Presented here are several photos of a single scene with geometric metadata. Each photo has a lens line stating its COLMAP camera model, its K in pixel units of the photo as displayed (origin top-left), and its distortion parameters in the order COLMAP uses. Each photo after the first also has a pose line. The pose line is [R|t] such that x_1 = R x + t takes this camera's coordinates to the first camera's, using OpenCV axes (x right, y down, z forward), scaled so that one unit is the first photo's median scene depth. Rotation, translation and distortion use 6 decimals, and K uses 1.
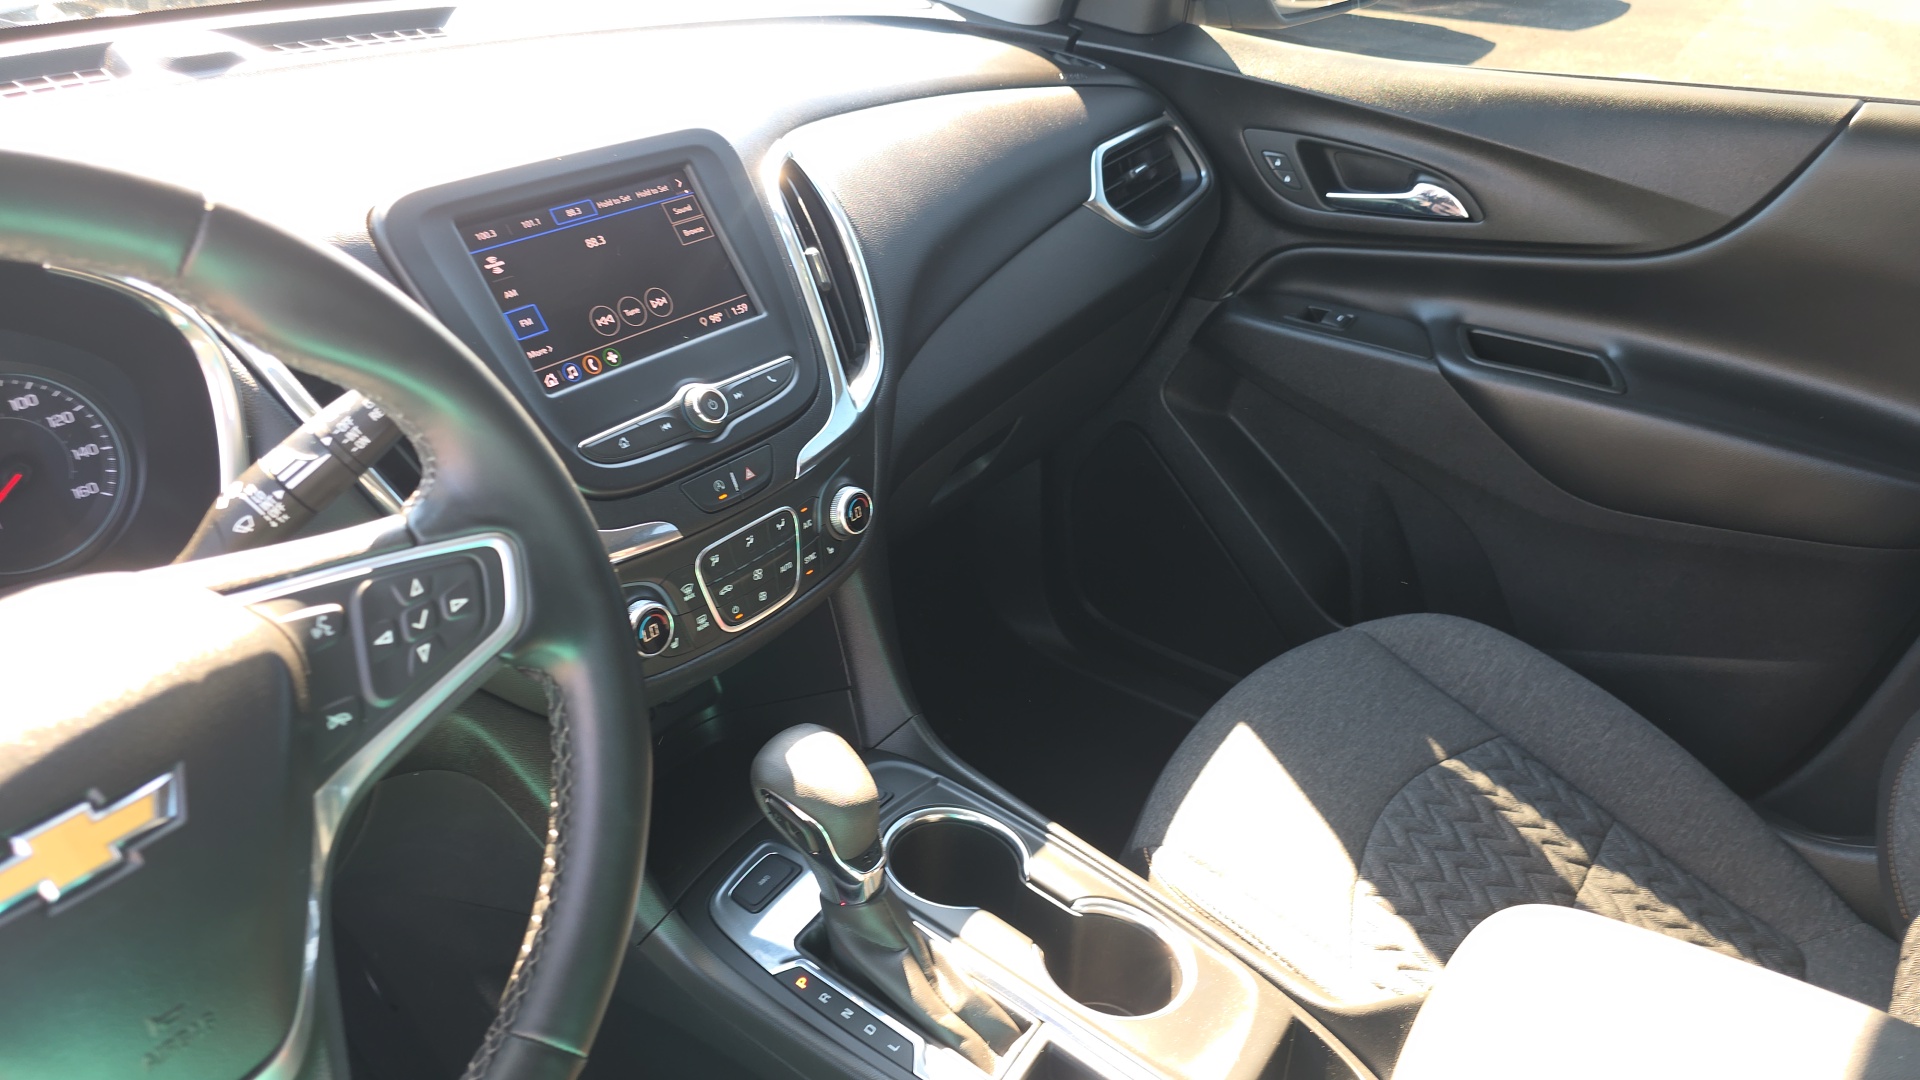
lens RADIAL K [[1315.6, 0, 968.2], [0, 1315.6, 528.0], [0, 0, 1]] dist [0.046272, -0.044422]
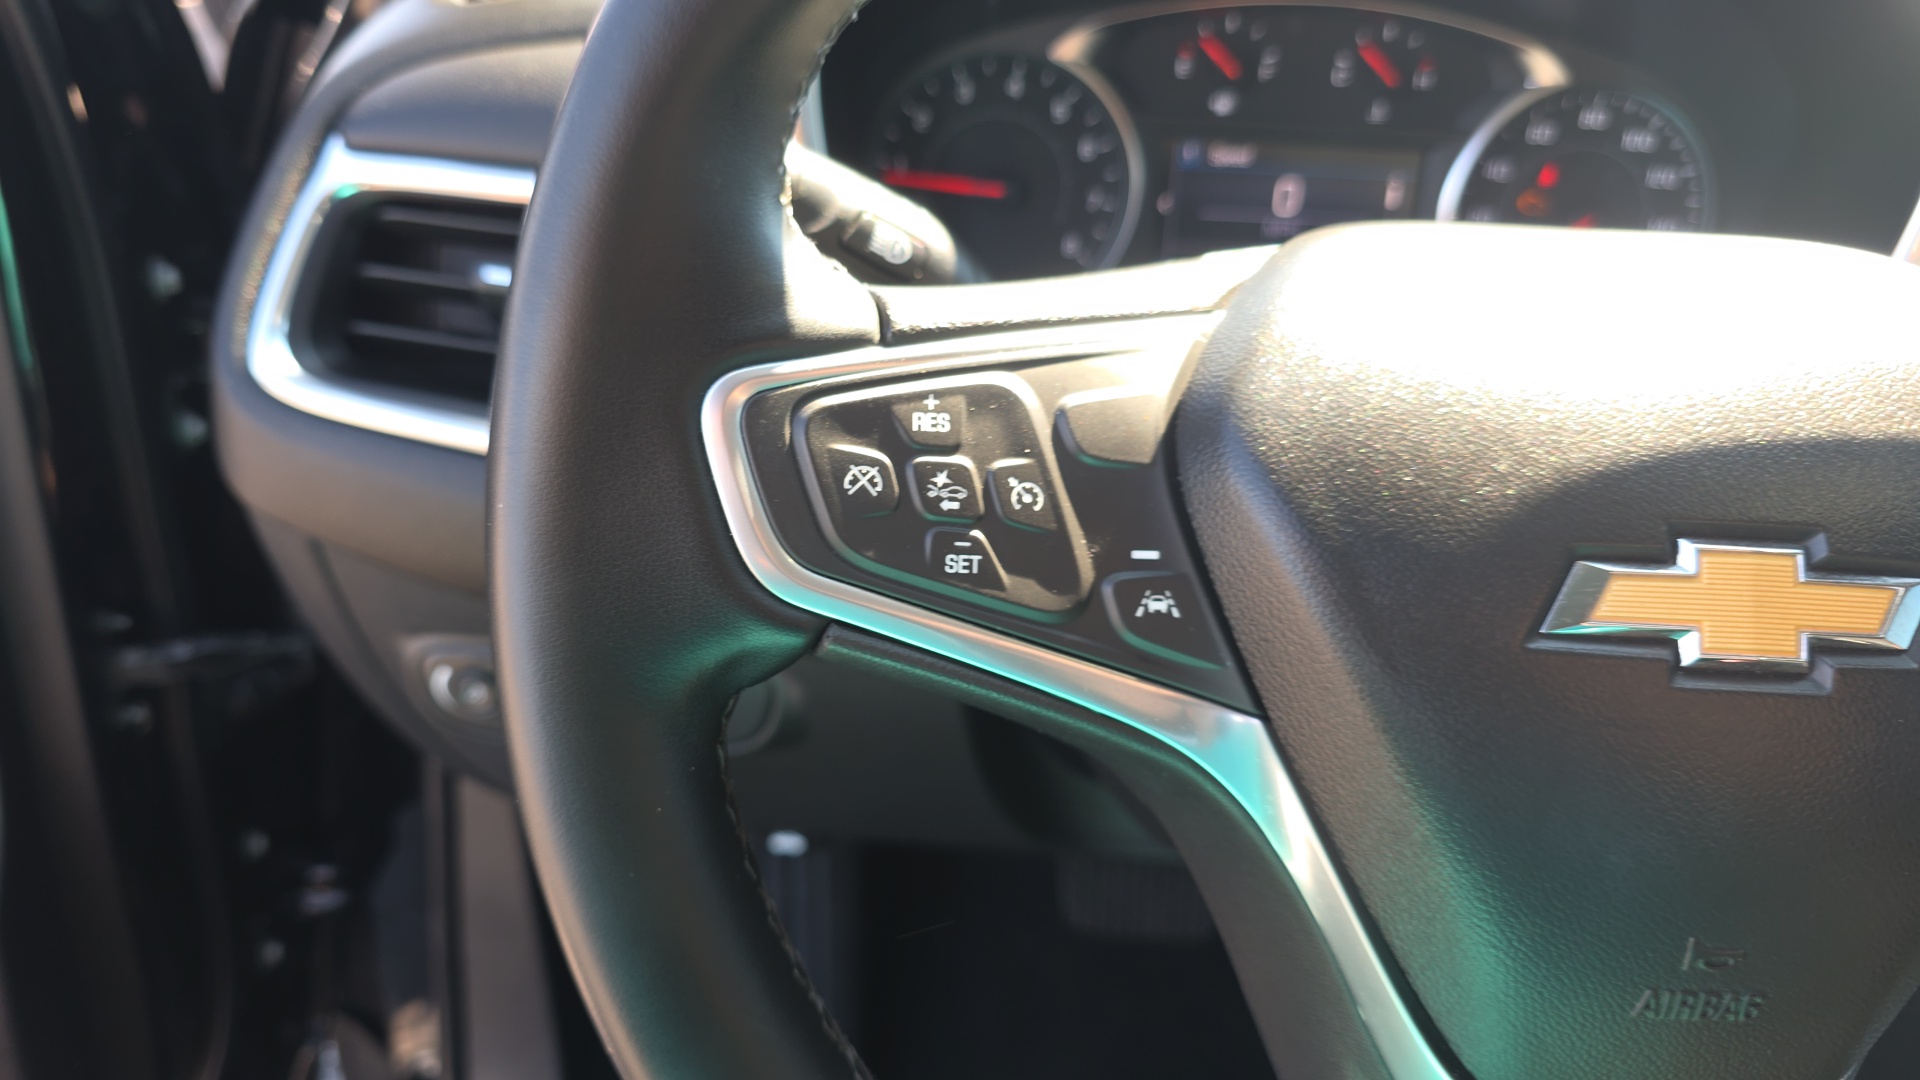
lens RADIAL K [[1375.3, 0, 909.6], [0, 1375.3, 536.7], [0, 0, 1]] dist [0.005369, -0.042367]
pose [[0.553801, 0.424257, -0.716457, -0.211806], [-0.439843, 0.879664, 0.180916, 0.121211], [0.706996, 0.214937, 0.673765, 0.158066]]
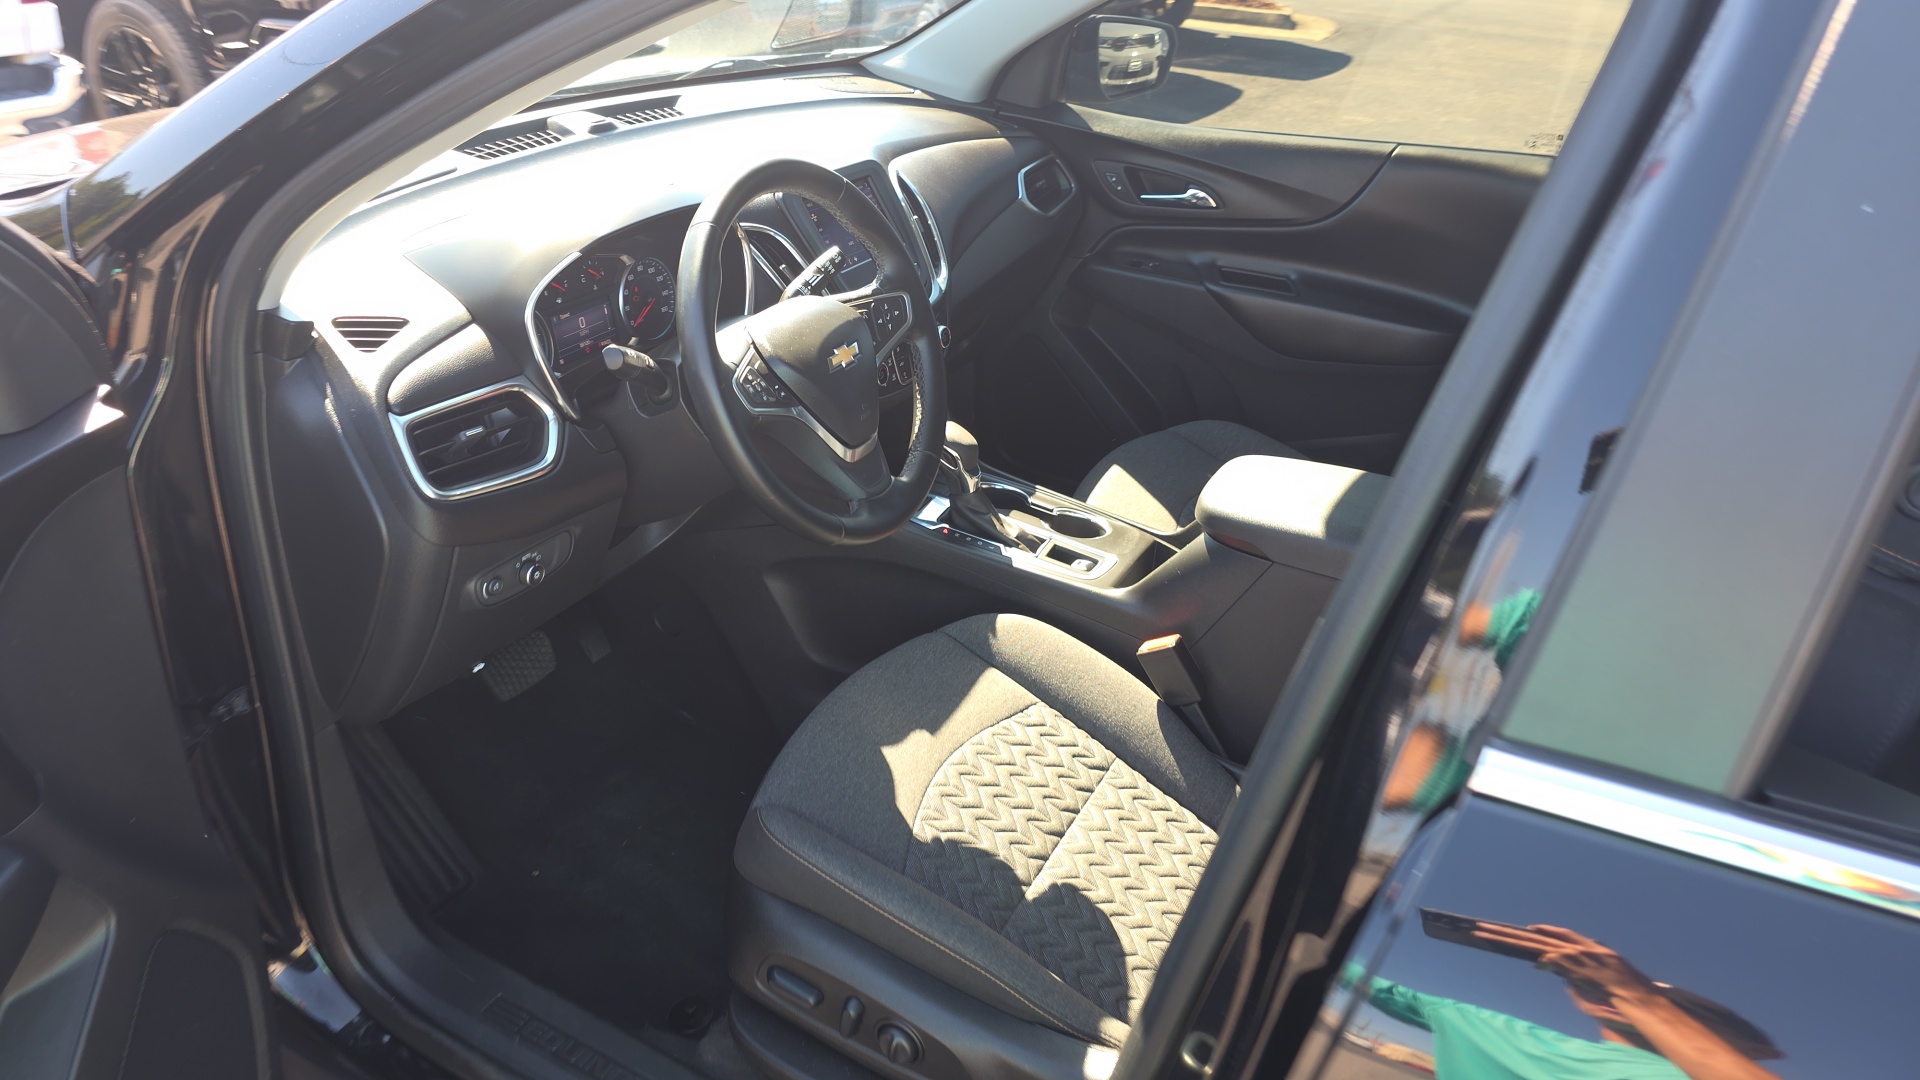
lens RADIAL K [[1316.4, 0, 930.7], [0, 1316.4, 503.2], [0, 0, 1]] dist [0.073994, -0.076163]
pose [[0.991192, -0.036169, 0.127401, -0.411458], [0.041600, 0.998324, -0.040235, 0.361439], [-0.125732, 0.045180, 0.991035, -1.171609]]
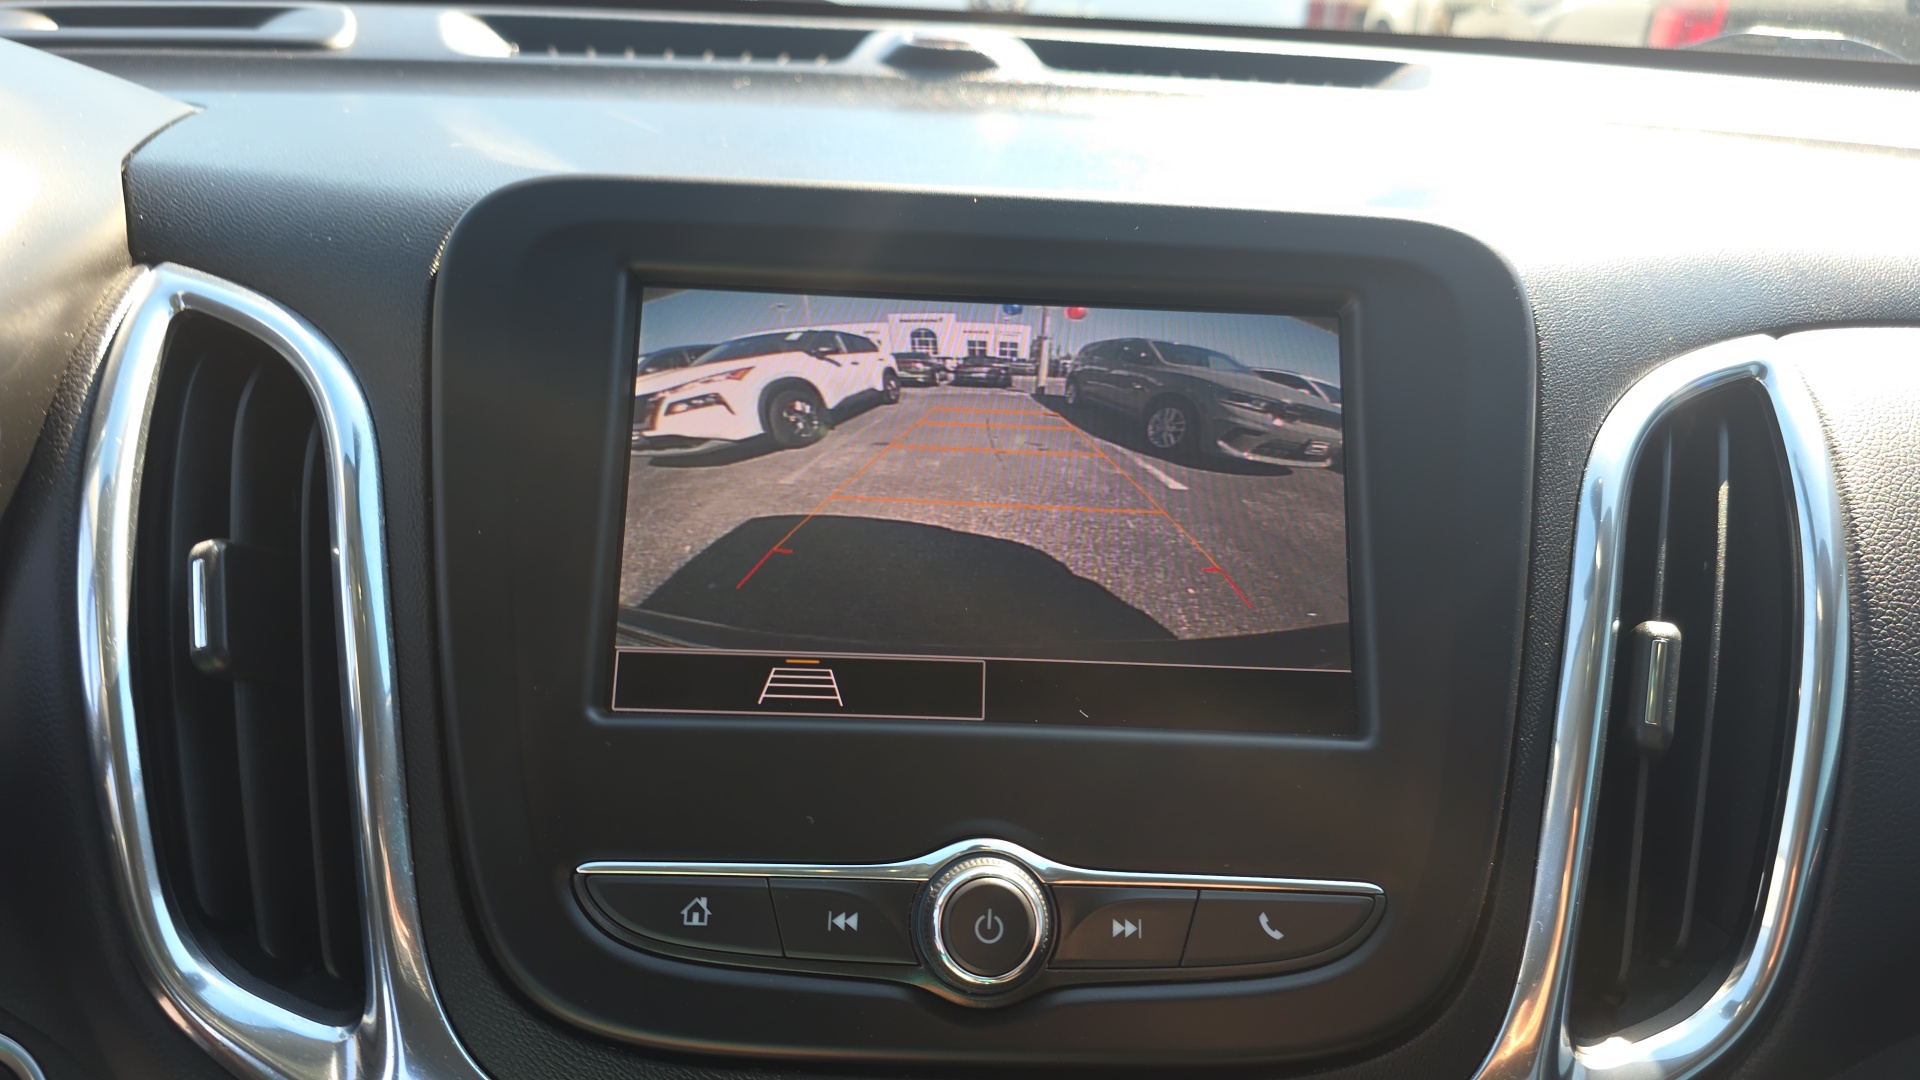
lens RADIAL K [[1373.6, 0, 948.5], [0, 1373.6, 515.8], [0, 0, 1]] dist [0.005448, -0.044707]
pose [[0.600623, 0.306635, -0.738395, 0.027675], [-0.420463, 0.906654, 0.034497, -0.187339], [0.680047, 0.289748, 0.673485, 0.683564]]
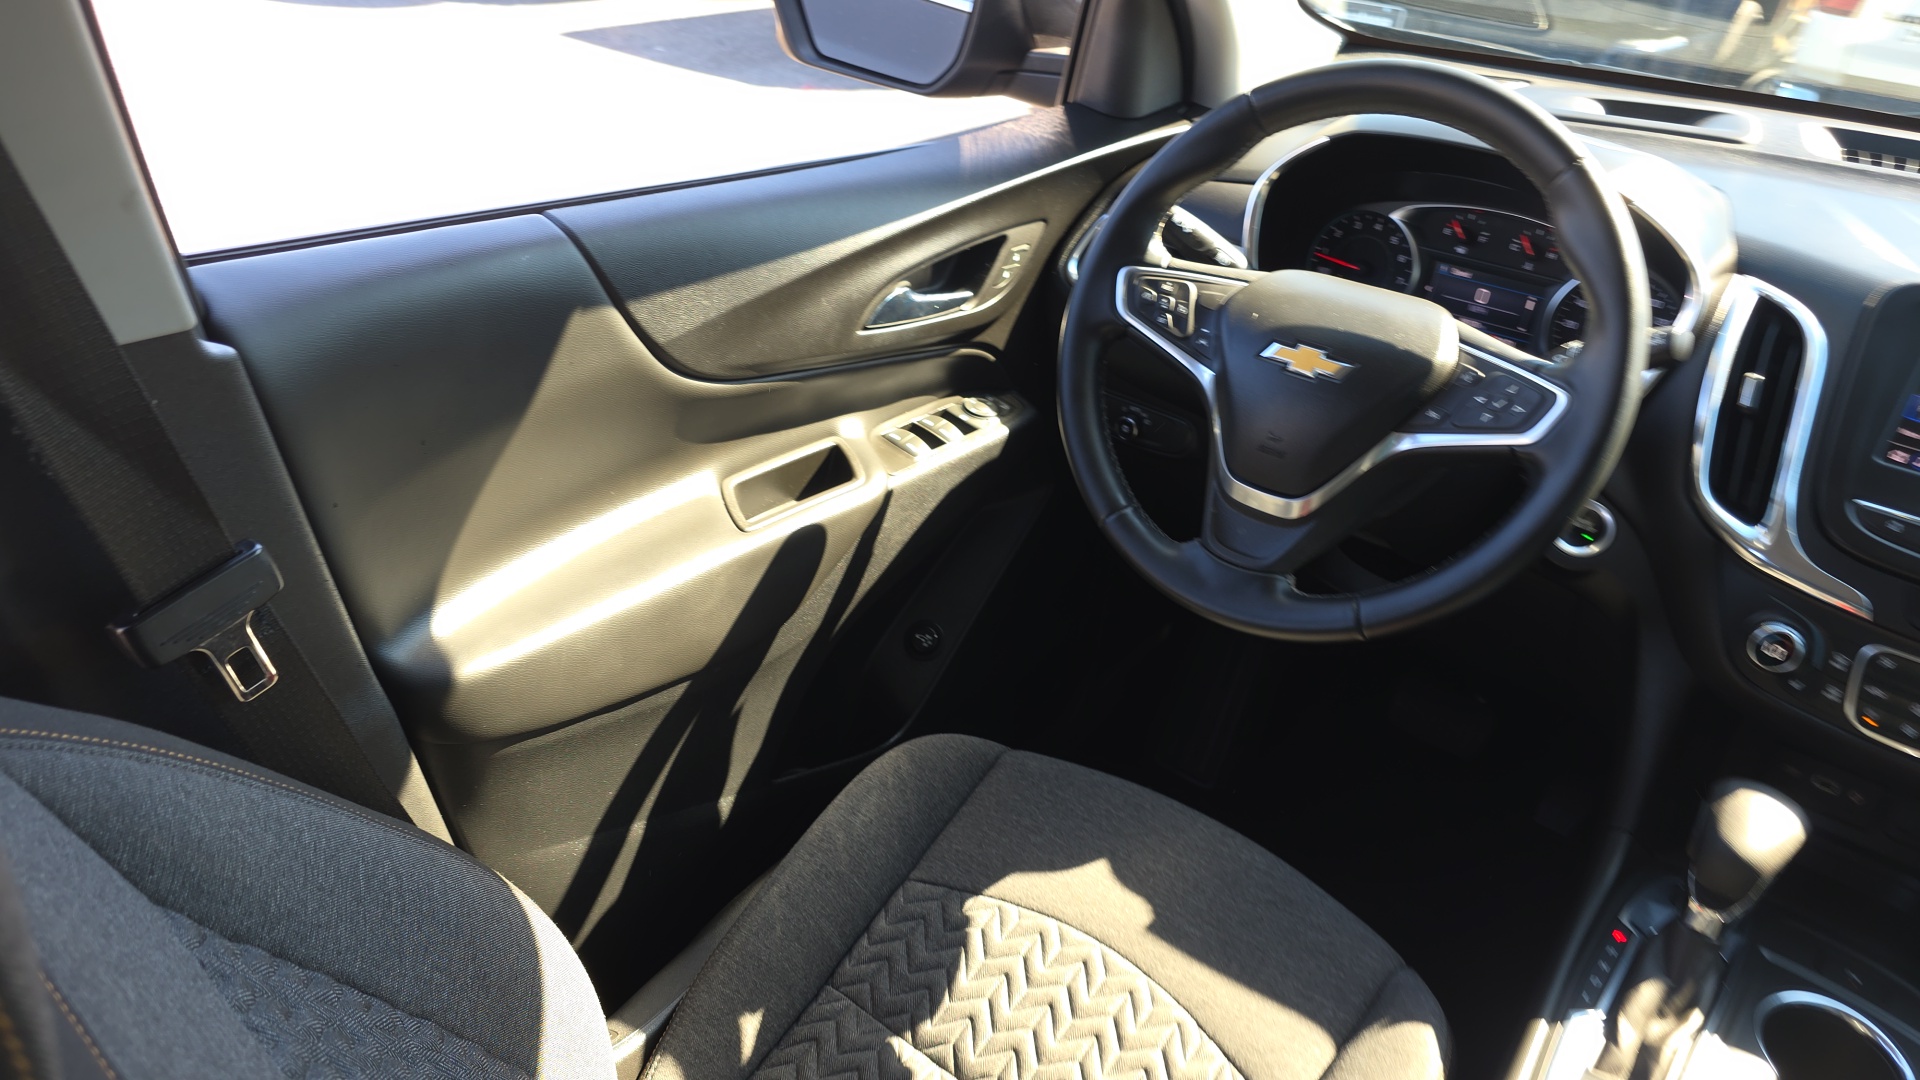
lens RADIAL K [[1297.2, 0, 943.9], [0, 1297.2, 589.0], [0, 0, 1]] dist [0.063306, -0.067444]
pose [[-0.072790, 0.510891, -0.856559, 0.756147], [-0.541825, 0.700789, 0.464026, -0.099802], [0.837334, 0.497881, 0.225803, 0.044477]]
